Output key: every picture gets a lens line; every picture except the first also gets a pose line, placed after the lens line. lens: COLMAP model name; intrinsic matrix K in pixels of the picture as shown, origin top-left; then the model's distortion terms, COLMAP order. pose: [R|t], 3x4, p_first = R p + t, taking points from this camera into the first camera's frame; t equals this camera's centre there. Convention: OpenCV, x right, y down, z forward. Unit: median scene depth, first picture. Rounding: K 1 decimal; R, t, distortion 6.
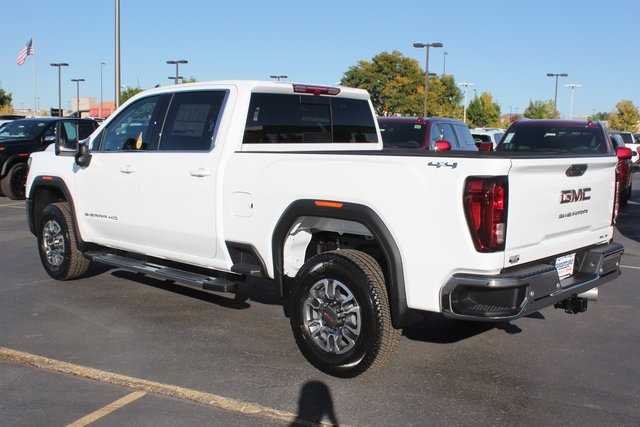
lens RADIAL K [[709.8, 0, 319.2], [0, 709.8, 211.0], [0, 0, 1]] dist [-0.018258, 0.000000]
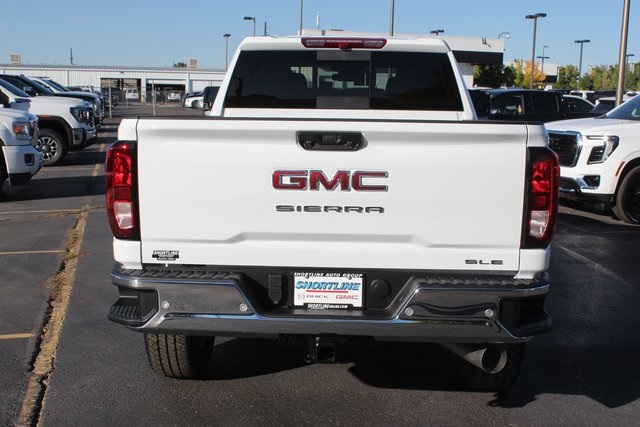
lens RADIAL K [[800.8, 0, 318.6], [0, 800.8, 214.4], [0, 0, 1]] dist [-0.114839, 0.000000]
pose [[0.653598, 0.096348, -0.750684, 0.742651], [-0.086198, 0.994886, 0.052640, -0.023752], [0.751917, 0.030302, 0.658561, 0.423732]]
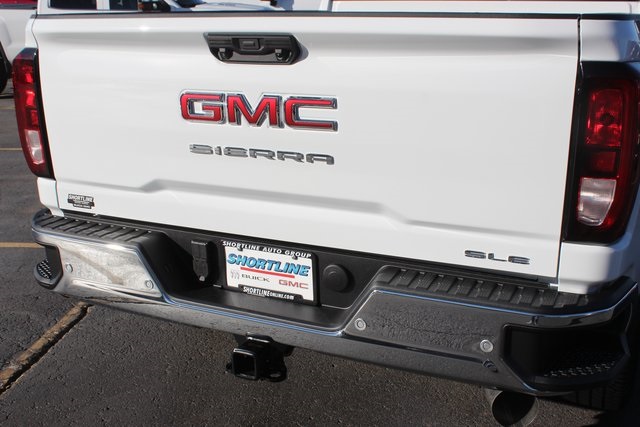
lens RADIAL K [[732.5, 0, 320.3], [0, 732.5, 215.6], [0, 0, 1]] dist [-0.086992, 0.000000]
pose [[0.318302, 0.250802, -0.914211, 0.643611], [-0.089426, 0.968012, 0.234426, -0.054522], [0.943762, 0.007136, 0.330549, 0.734683]]
